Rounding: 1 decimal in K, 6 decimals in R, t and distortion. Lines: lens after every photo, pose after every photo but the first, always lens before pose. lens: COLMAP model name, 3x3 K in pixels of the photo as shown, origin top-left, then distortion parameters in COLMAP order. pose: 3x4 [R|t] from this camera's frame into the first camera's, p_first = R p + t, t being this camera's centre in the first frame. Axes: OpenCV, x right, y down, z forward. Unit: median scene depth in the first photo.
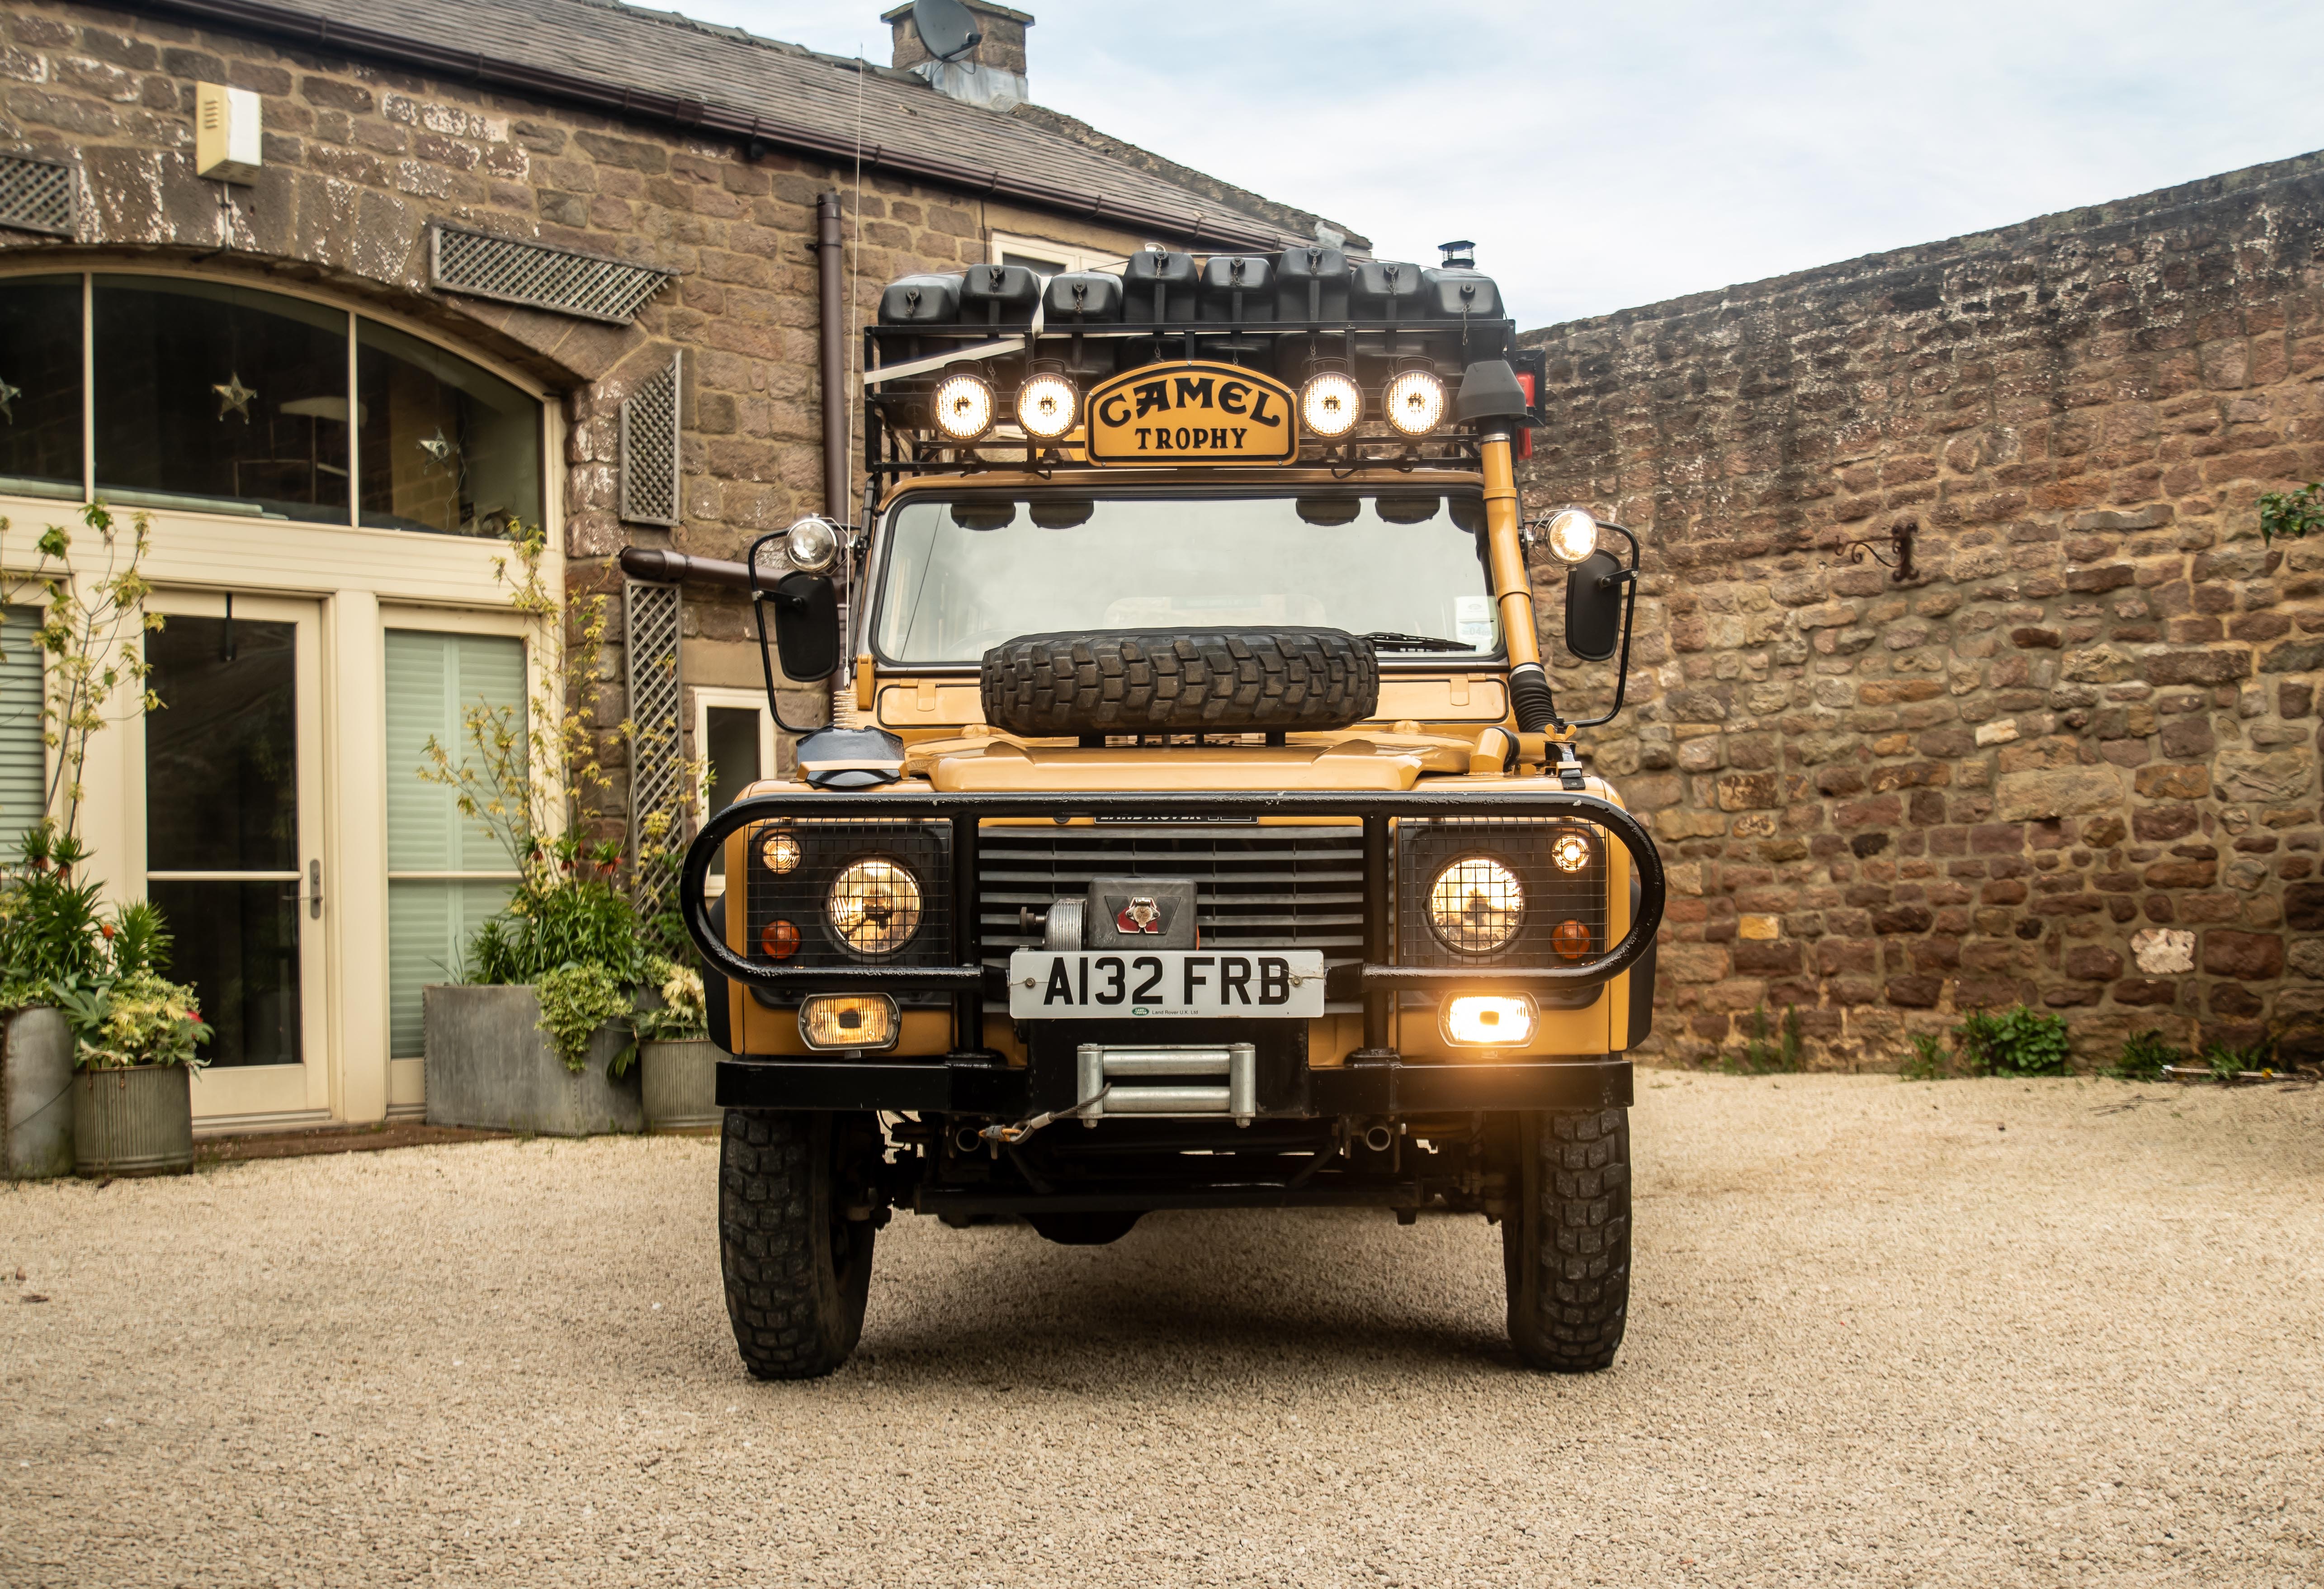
lens RADIAL K [[2829.1, 0, 1234.8], [0, 2829.1, 831.6], [0, 0, 1]] dist [-0.018294, 0.000000]
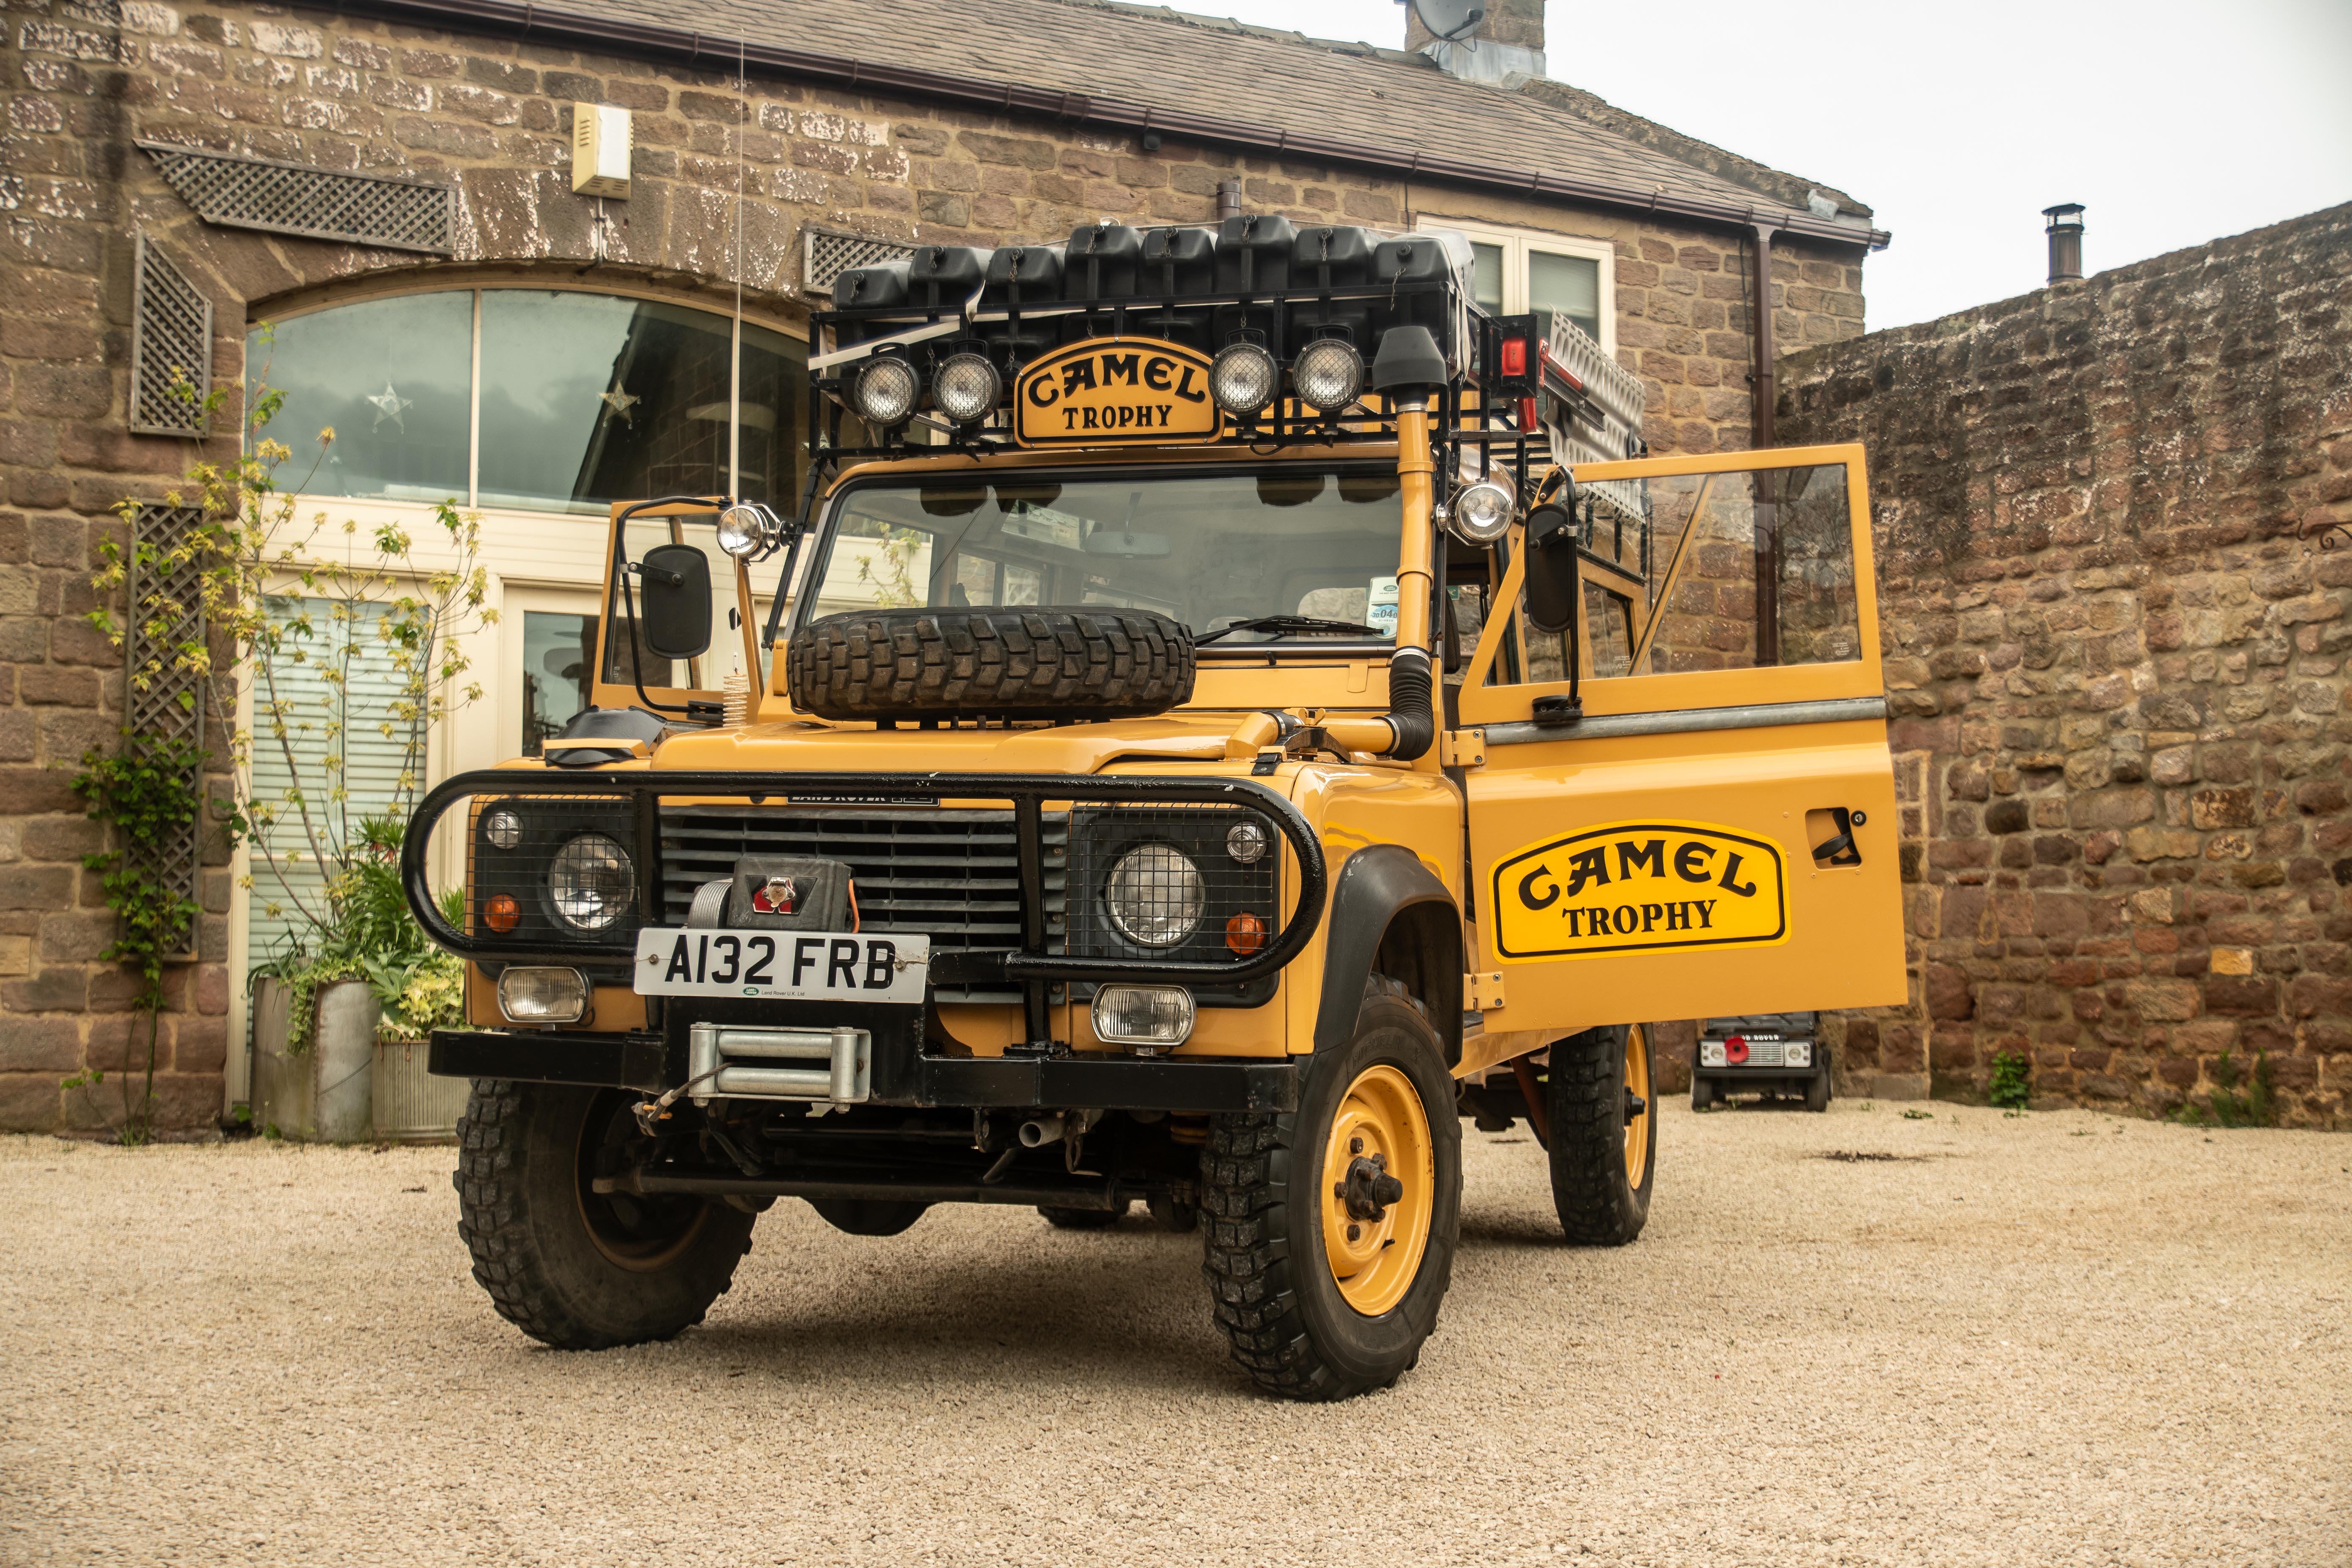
lens RADIAL K [[2960.3, 0, 1180.0], [0, 2960.3, 820.9], [0, 0, 1]] dist [-0.010876, 0.000000]
pose [[0.956761, 0.016425, -0.290413, 0.170312], [-0.019373, 0.999786, -0.007279, 0.003551], [0.290231, 0.012591, 0.956874, 0.021496]]
